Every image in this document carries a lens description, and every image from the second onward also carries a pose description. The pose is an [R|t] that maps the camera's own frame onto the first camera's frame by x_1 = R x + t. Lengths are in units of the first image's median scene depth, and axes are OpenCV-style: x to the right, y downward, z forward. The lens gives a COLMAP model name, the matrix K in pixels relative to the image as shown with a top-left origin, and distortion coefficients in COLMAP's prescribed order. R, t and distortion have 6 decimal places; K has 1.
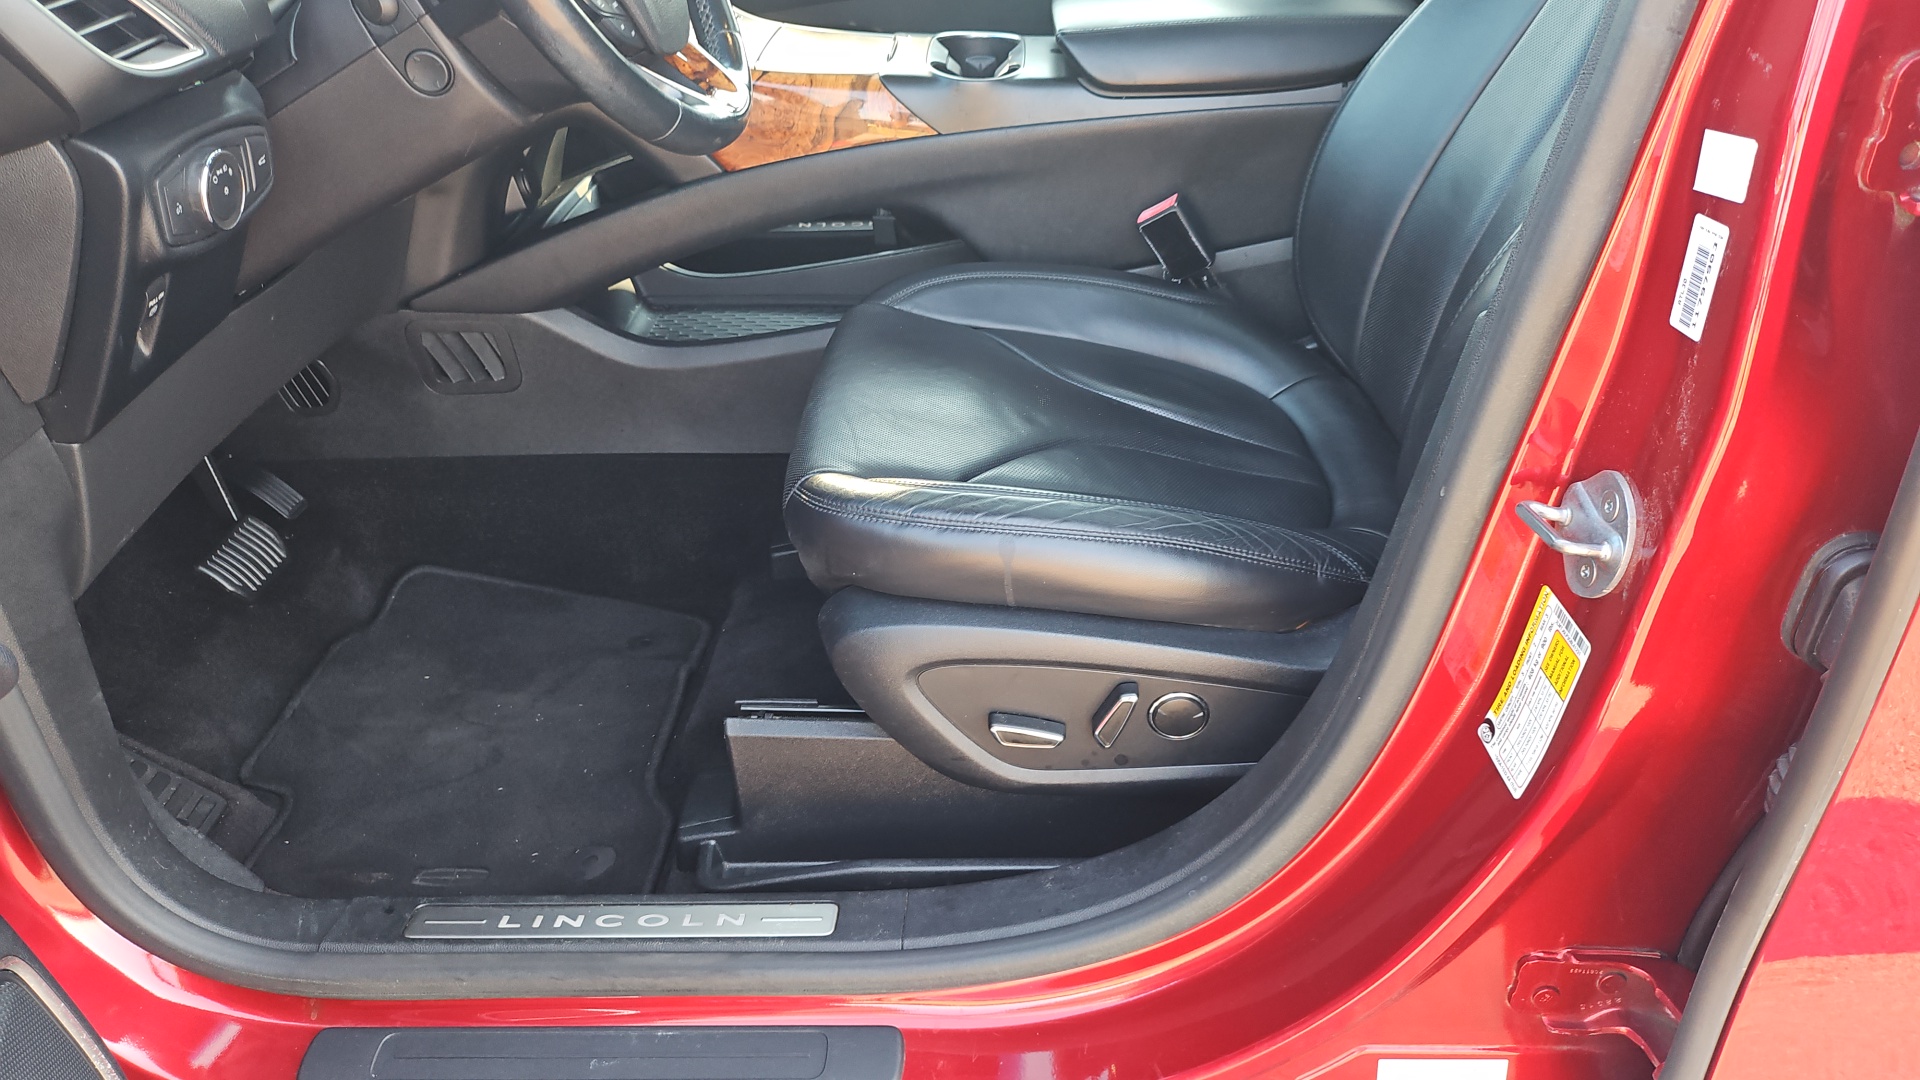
lens RADIAL K [[1335.5, 0, 974.1], [0, 1335.5, 525.2], [0, 0, 1]] dist [0.053528, -0.044796]
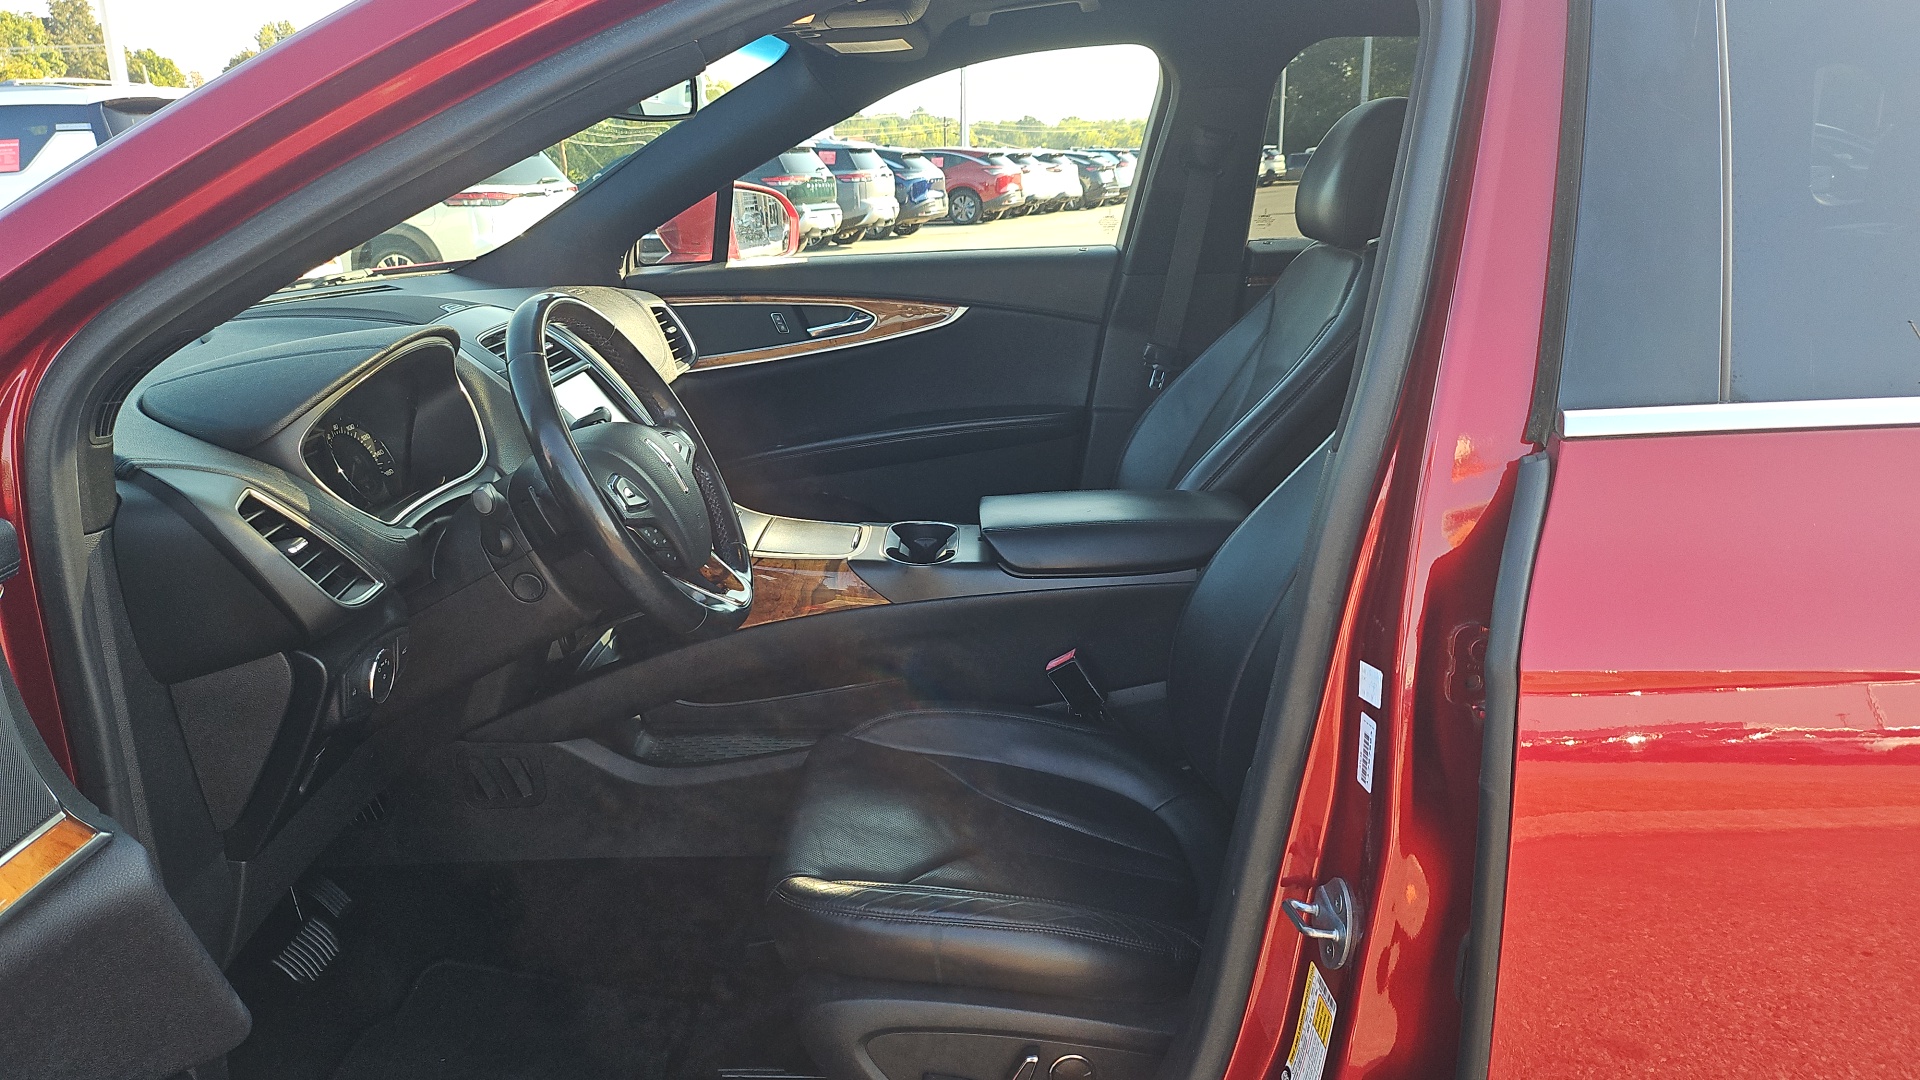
lens RADIAL K [[1335.5, 0, 974.1], [0, 1335.5, 525.2], [0, 0, 1]] dist [0.053528, -0.044796]
pose [[0.999573, 0.003467, 0.029013, 0.019135], [0.004828, 0.959687, -0.281030, 0.000436], [-0.028818, 0.281050, 0.959260, -0.331704]]
